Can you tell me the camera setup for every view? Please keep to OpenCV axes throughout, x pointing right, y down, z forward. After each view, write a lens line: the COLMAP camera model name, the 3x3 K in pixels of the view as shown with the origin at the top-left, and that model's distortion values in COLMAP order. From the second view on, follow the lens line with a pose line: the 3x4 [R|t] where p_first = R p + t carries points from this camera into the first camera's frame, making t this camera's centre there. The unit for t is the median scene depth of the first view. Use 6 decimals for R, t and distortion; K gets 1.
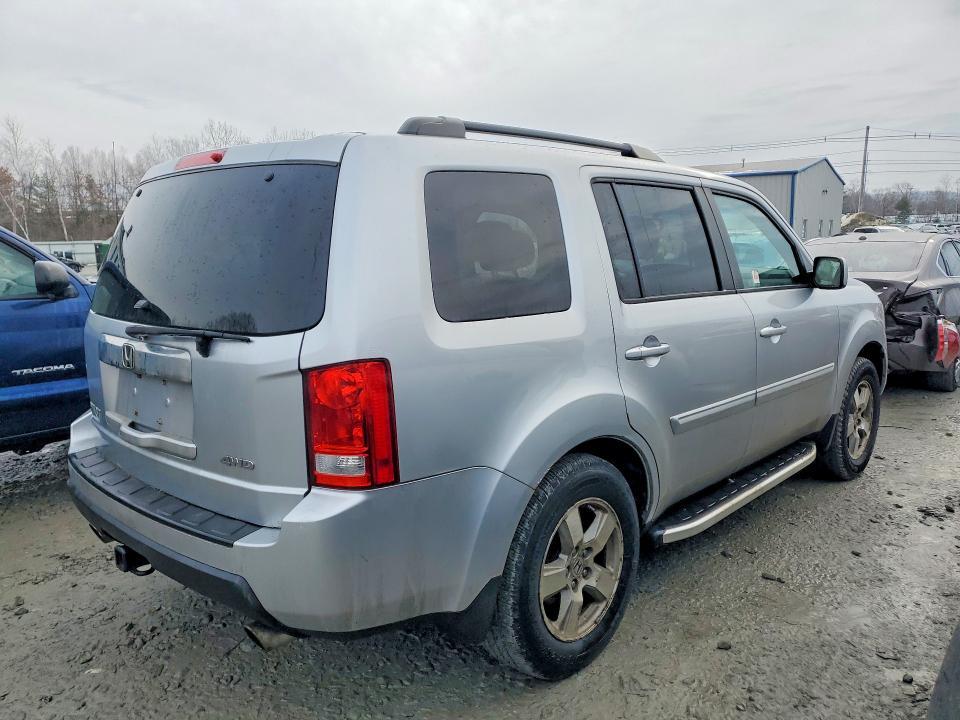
lens RADIAL K [[777.8, 0, 480.0], [0, 777.8, 360.0], [0, 0, 1]] dist [0.007153, 0.001605]
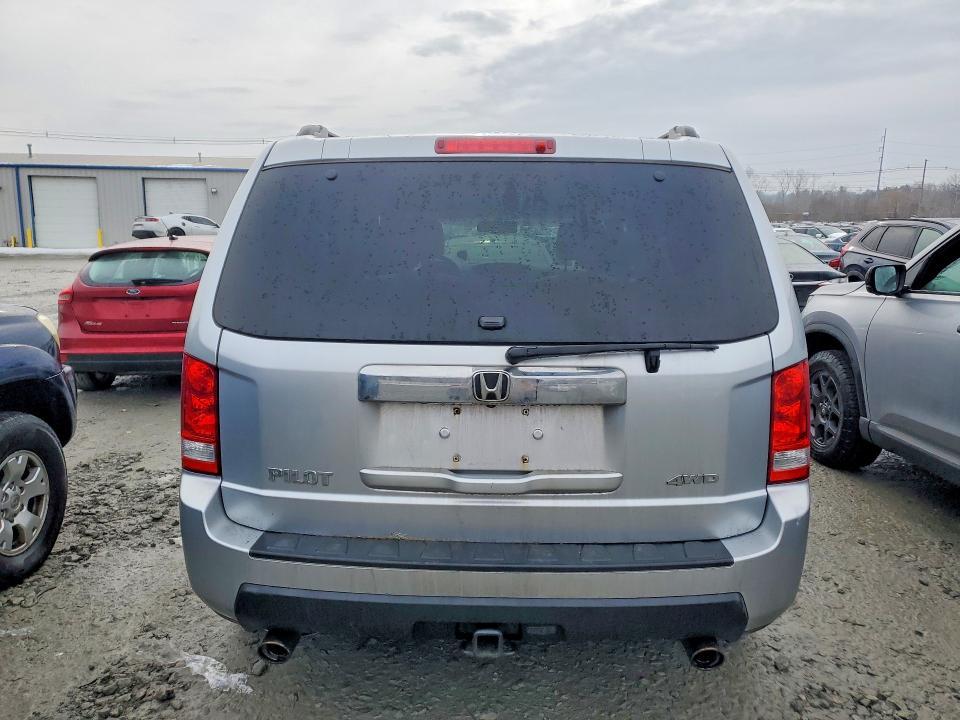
lens RADIAL K [[777.8, 0, 480.0], [0, 777.8, 360.0], [0, 0, 1]] dist [0.007153, 0.001605]
pose [[0.755040, -0.095844, 0.648636, -1.130159], [0.092228, 0.994948, 0.039660, -0.075650], [-0.649160, 0.029878, 0.760065, 0.456811]]
